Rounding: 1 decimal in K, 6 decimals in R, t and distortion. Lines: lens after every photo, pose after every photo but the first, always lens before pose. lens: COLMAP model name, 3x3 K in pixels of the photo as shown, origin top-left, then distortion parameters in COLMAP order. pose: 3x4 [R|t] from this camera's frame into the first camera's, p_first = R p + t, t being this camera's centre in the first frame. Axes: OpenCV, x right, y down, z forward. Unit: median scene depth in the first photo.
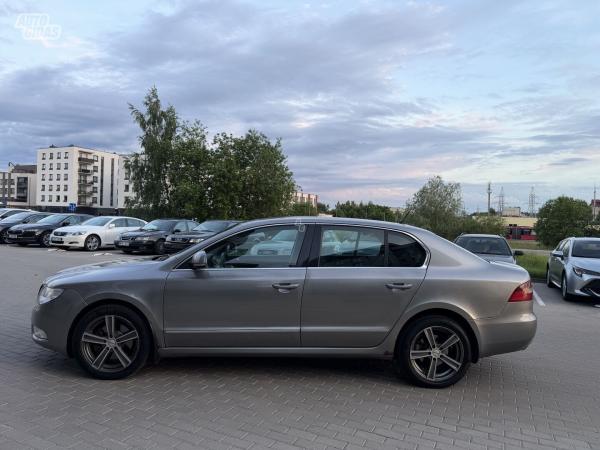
lens RADIAL K [[438.1, 0, 300.0], [0, 438.1, 225.0], [0, 0, 1]] dist [0.000172, -0.005585]
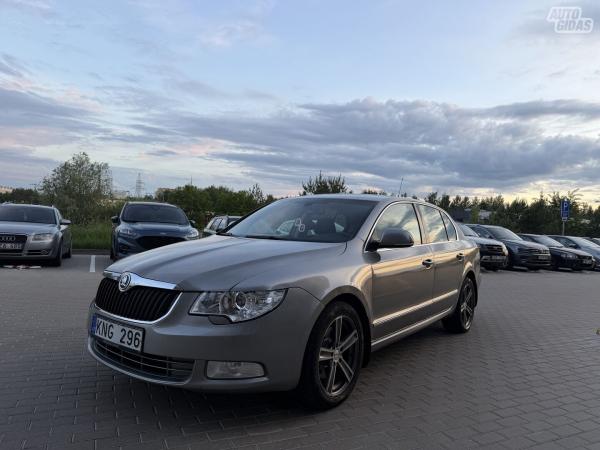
lens RADIAL K [[438.1, 0, 300.0], [0, 438.1, 225.0], [0, 0, 1]] dist [0.000172, -0.005585]
pose [[0.619878, -0.000258, 0.784698, -0.094080], [-0.029699, 0.999276, 0.023790, 0.002902], [-0.784136, -0.038051, 0.619421, 0.053178]]
